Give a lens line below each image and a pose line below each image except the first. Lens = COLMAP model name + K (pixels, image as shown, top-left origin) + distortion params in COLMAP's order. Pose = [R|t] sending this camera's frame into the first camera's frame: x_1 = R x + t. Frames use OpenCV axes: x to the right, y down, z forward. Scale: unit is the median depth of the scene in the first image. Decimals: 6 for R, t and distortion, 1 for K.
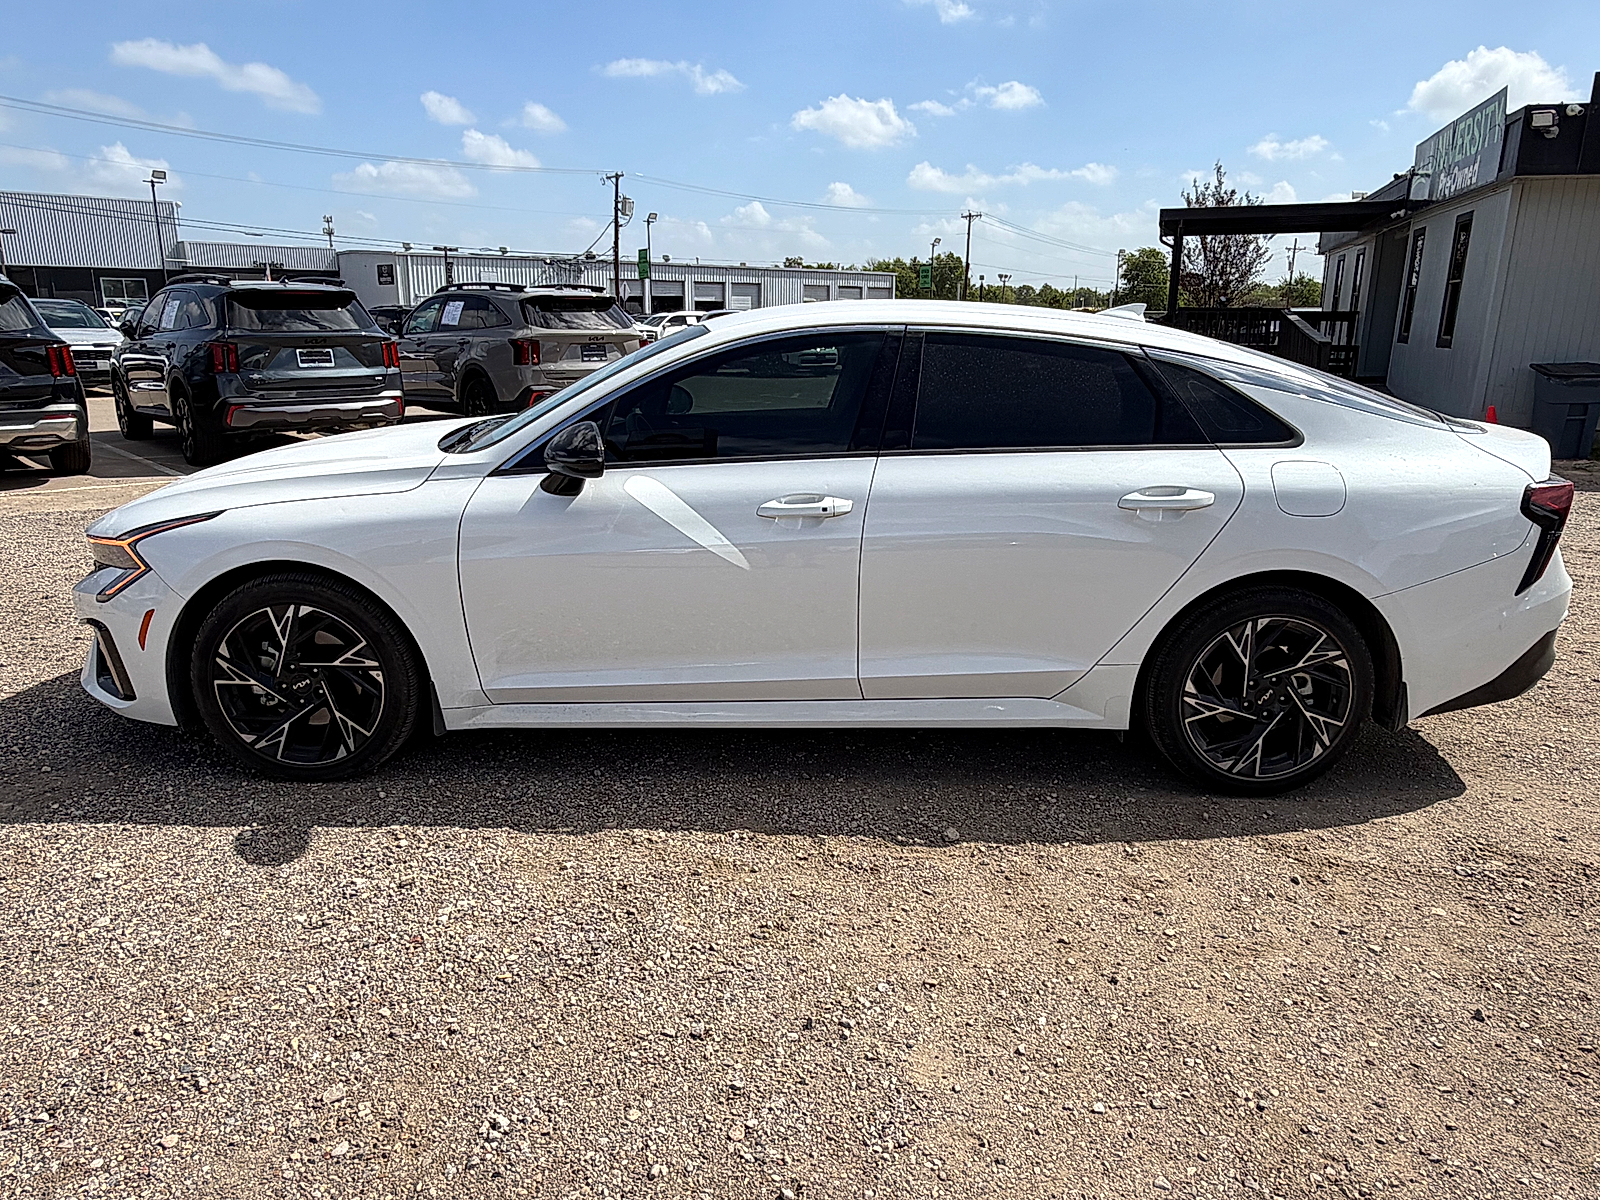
lens RADIAL K [[1107.1, 0, 797.2], [0, 1107.1, 613.7], [0, 0, 1]] dist [-0.002562, -0.017100]
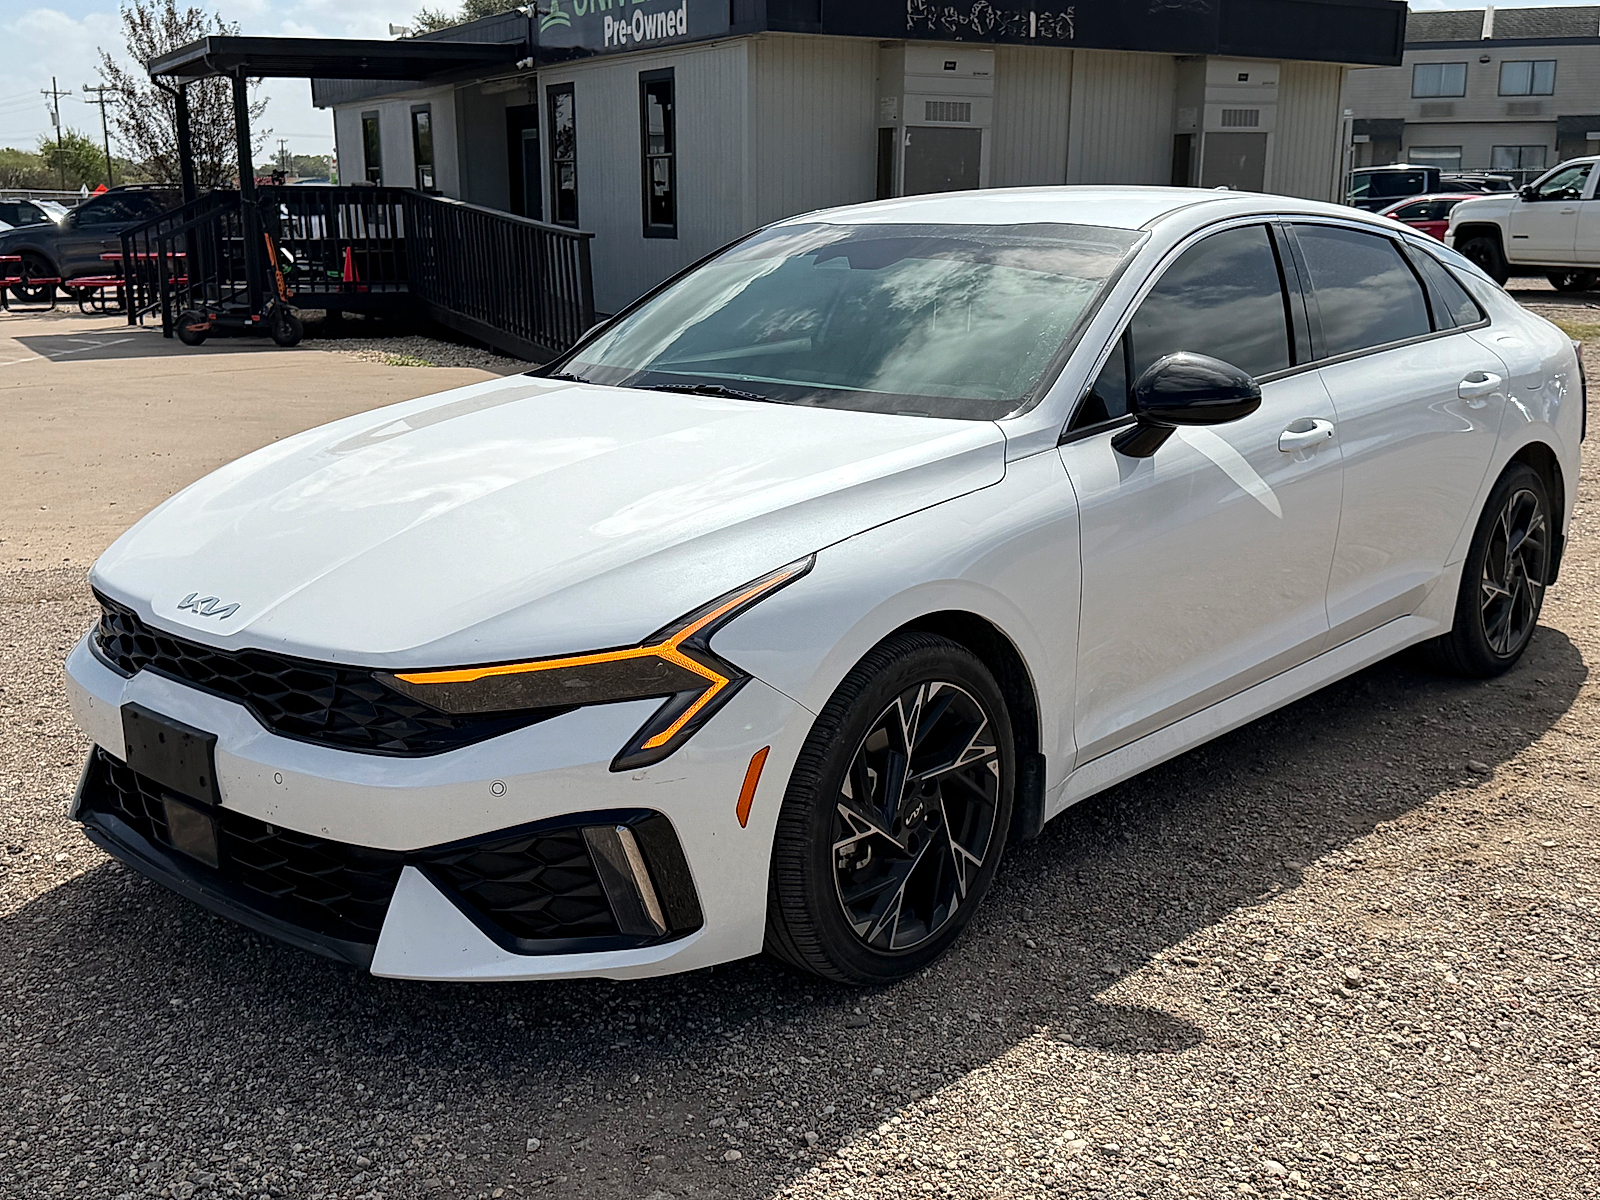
lens RADIAL K [[1706.2, 0, 796.7], [0, 1706.2, 604.6], [0, 0, 1]] dist [0.052340, 0.000000]
pose [[0.675668, -0.182715, 0.714204, -1.159709], [0.204460, 0.977238, 0.056579, -0.118496], [-0.708286, 0.107798, 0.697647, 0.369074]]
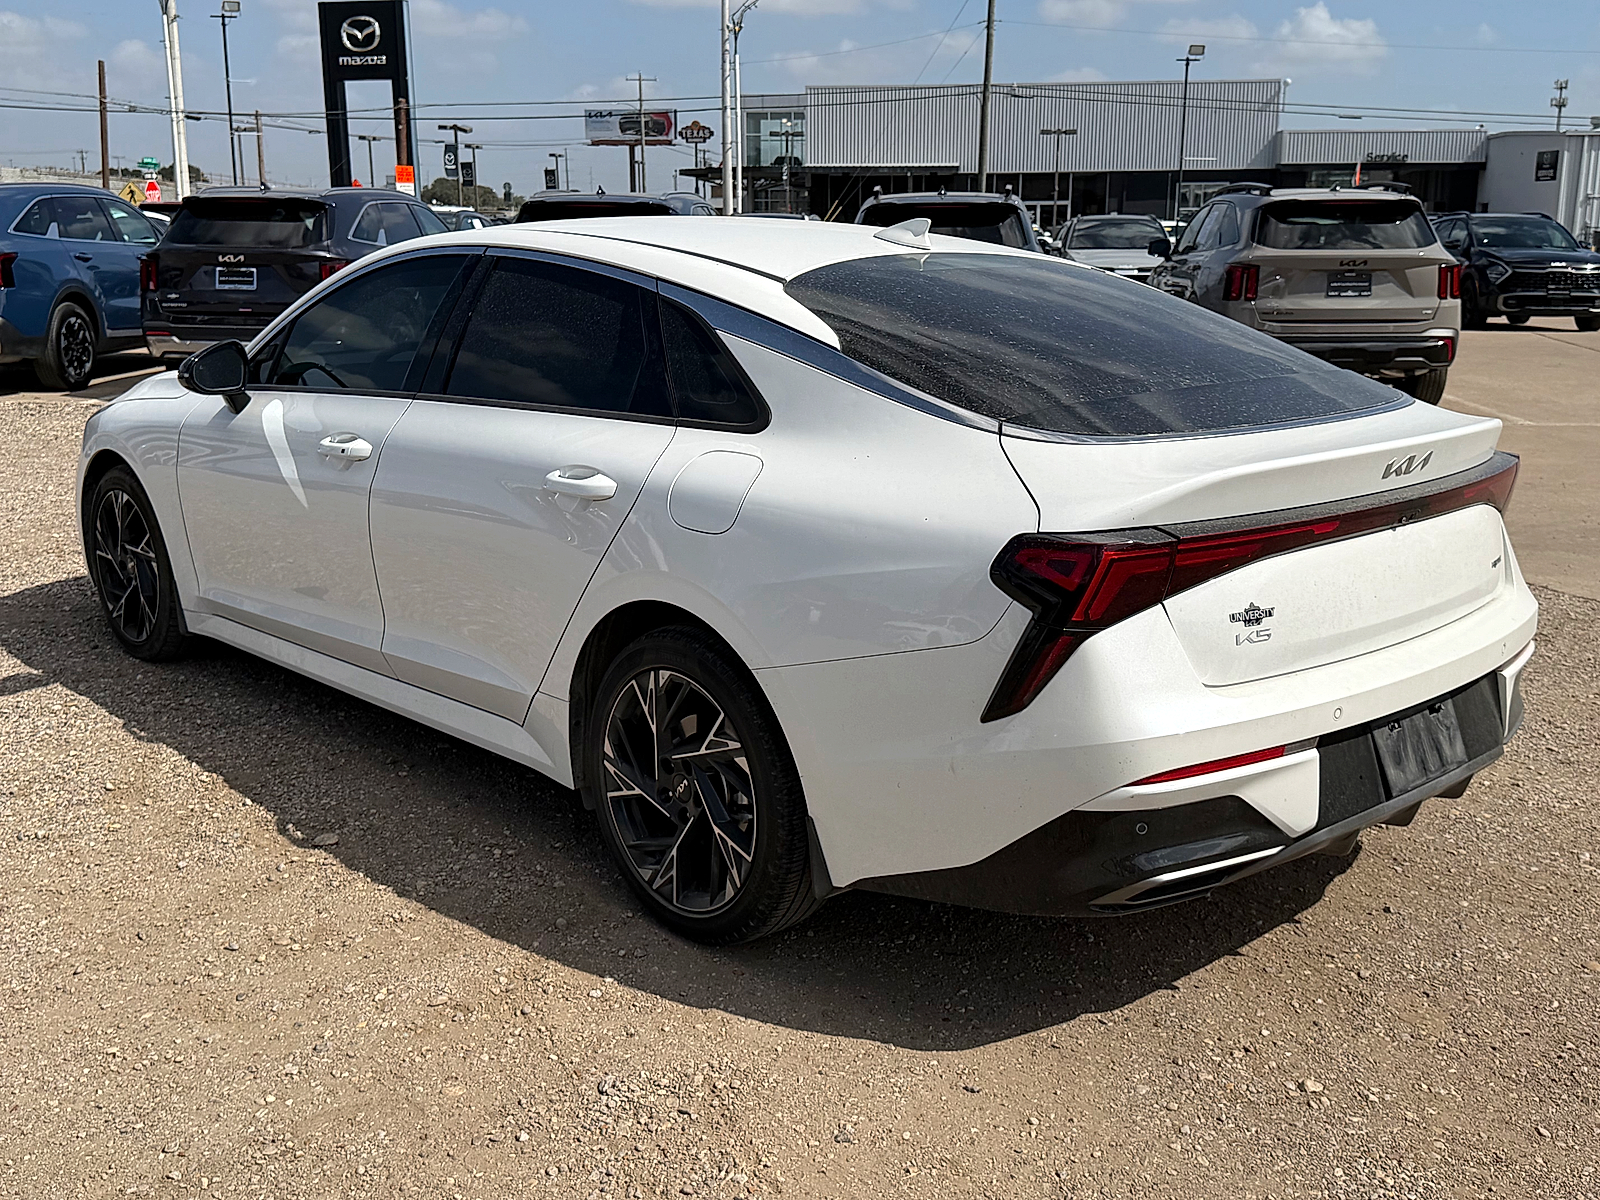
lens RADIAL K [[1619.3, 0, 804.3], [0, 1619.3, 584.1], [0, 0, 1]] dist [0.044395, 0.000000]
pose [[0.680728, 0.152862, -0.716410, 1.185036], [-0.187314, 0.981795, 0.031504, -0.095825], [0.708183, 0.112748, 0.696968, 0.344117]]
